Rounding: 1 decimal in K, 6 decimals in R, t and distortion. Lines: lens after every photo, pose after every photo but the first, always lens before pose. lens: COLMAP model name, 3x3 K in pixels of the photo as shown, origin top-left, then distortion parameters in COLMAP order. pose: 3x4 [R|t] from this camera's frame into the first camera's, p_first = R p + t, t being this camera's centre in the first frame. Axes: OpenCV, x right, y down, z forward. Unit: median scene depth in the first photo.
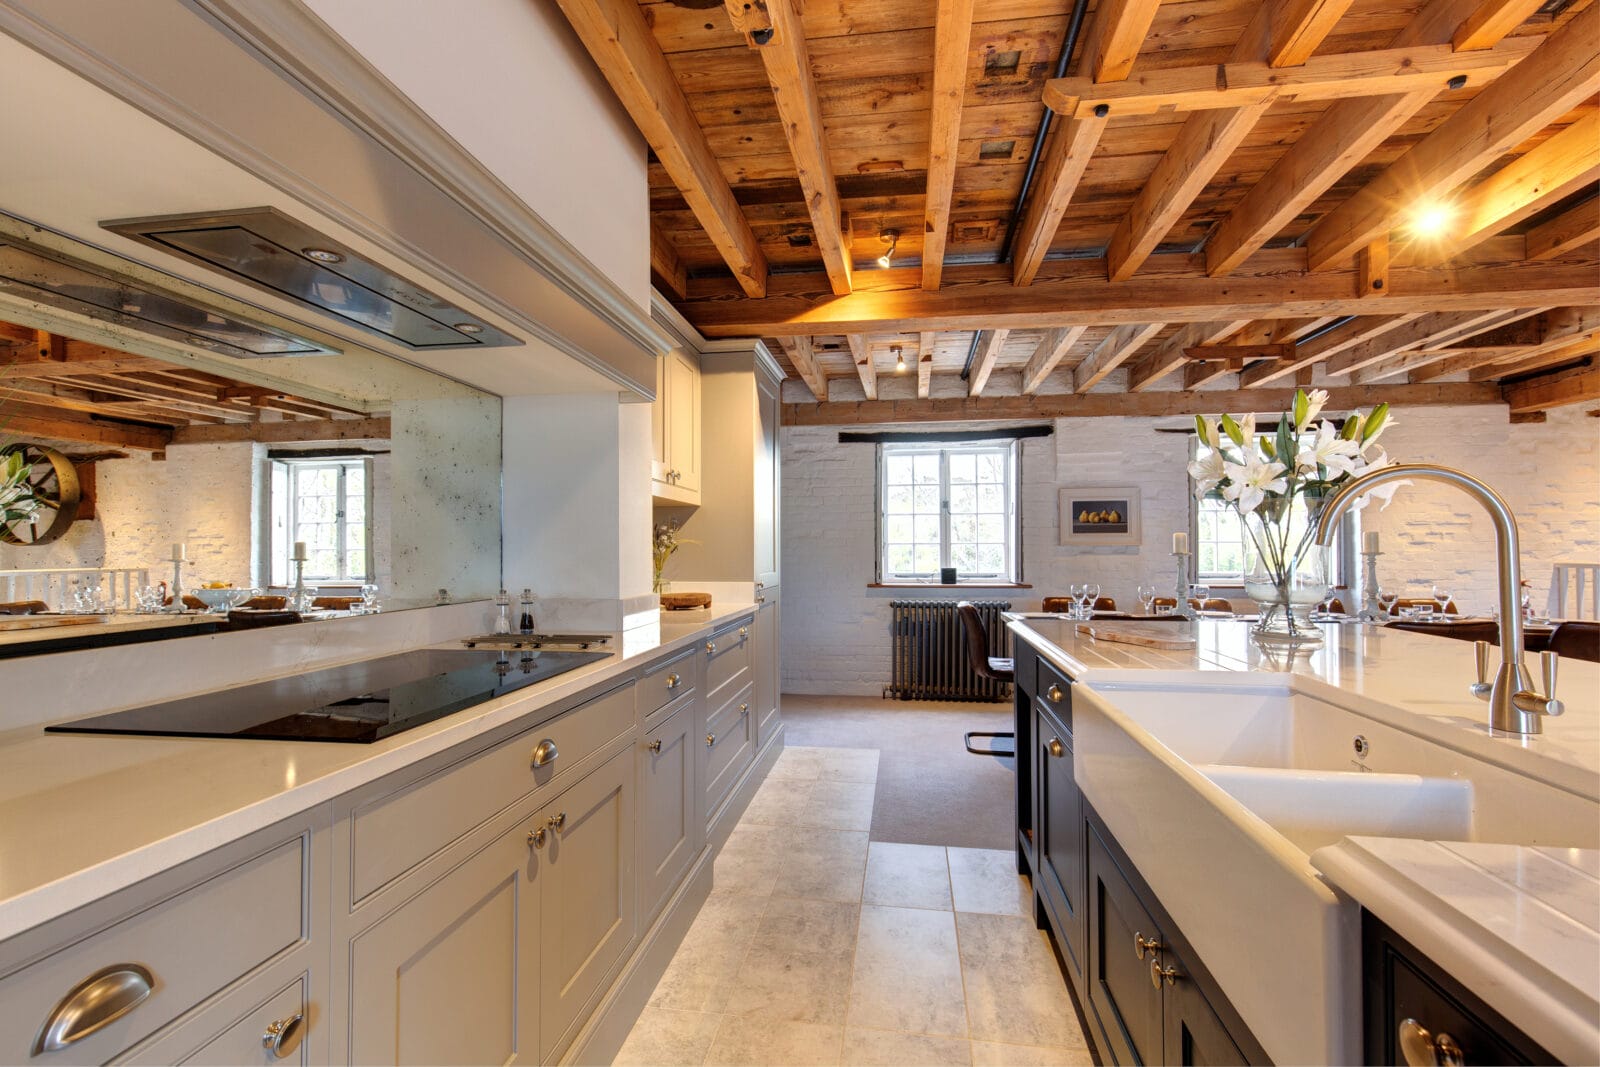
lens RADIAL K [[716.2, 0, 799.6], [0, 716.2, 540.9], [0, 0, 1]] dist [0.001161, 0.000694]
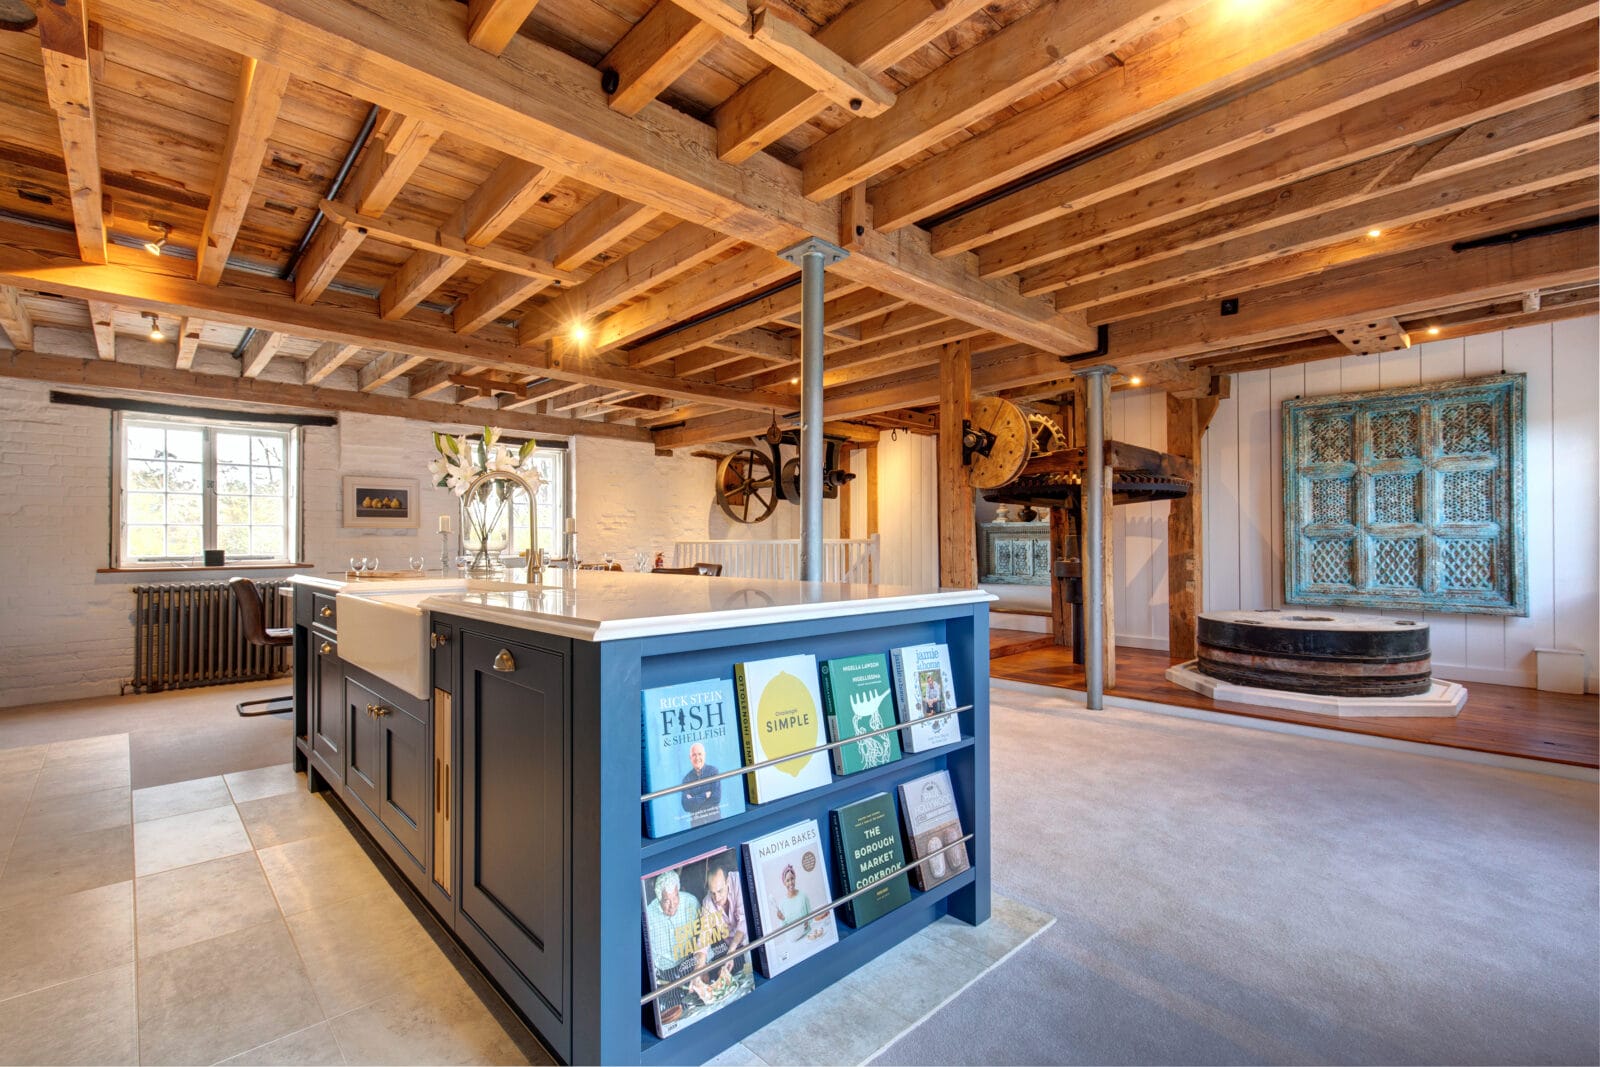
lens RADIAL K [[716.2, 0, 799.9], [0, 716.2, 534.0], [0, 0, 1]] dist [0.001161, 0.000694]
pose [[0.617555, 0.008155, 0.786485, -0.078165], [-0.004088, 0.999966, -0.007159, 0.024228], [-0.786517, 0.001206, 0.617567, -0.262659]]
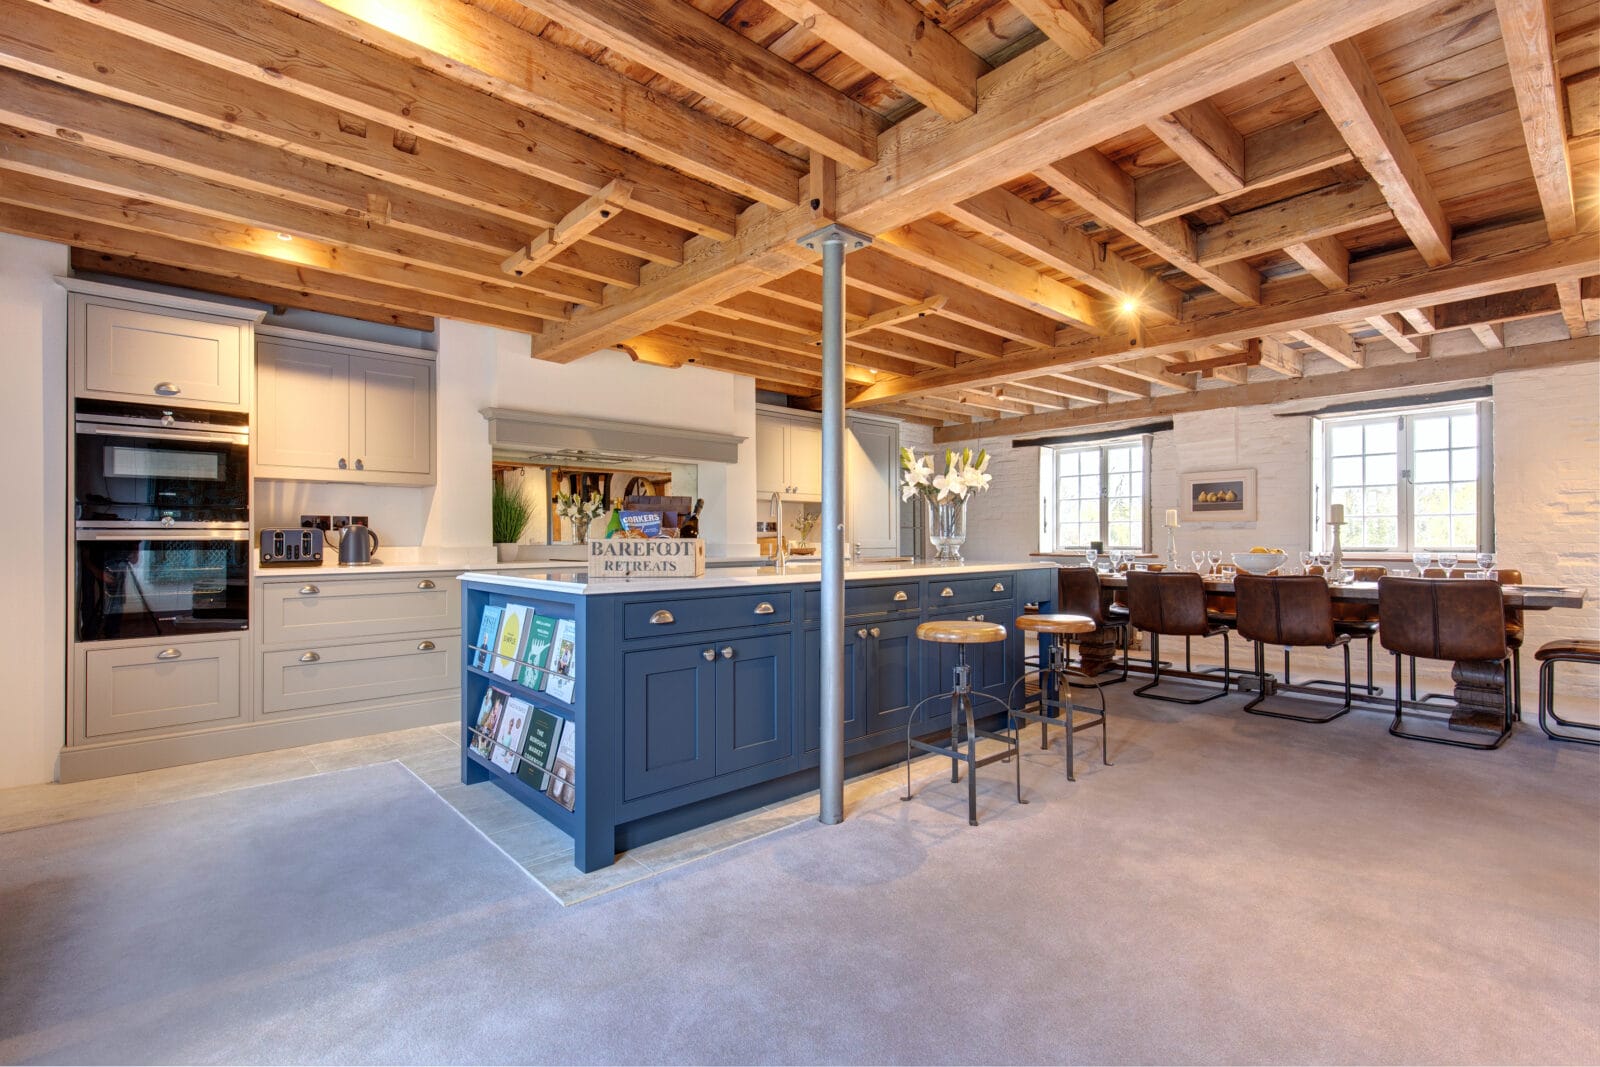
lens RADIAL K [[716.2, 0, 787.0], [0, 716.2, 532.3], [0, 0, 1]] dist [0.001161, 0.000694]
pose [[0.770478, -0.005630, -0.637442, 0.711754], [0.008332, 0.999965, 0.001239, 0.019067], [0.637413, -0.006266, 0.770497, -0.368409]]
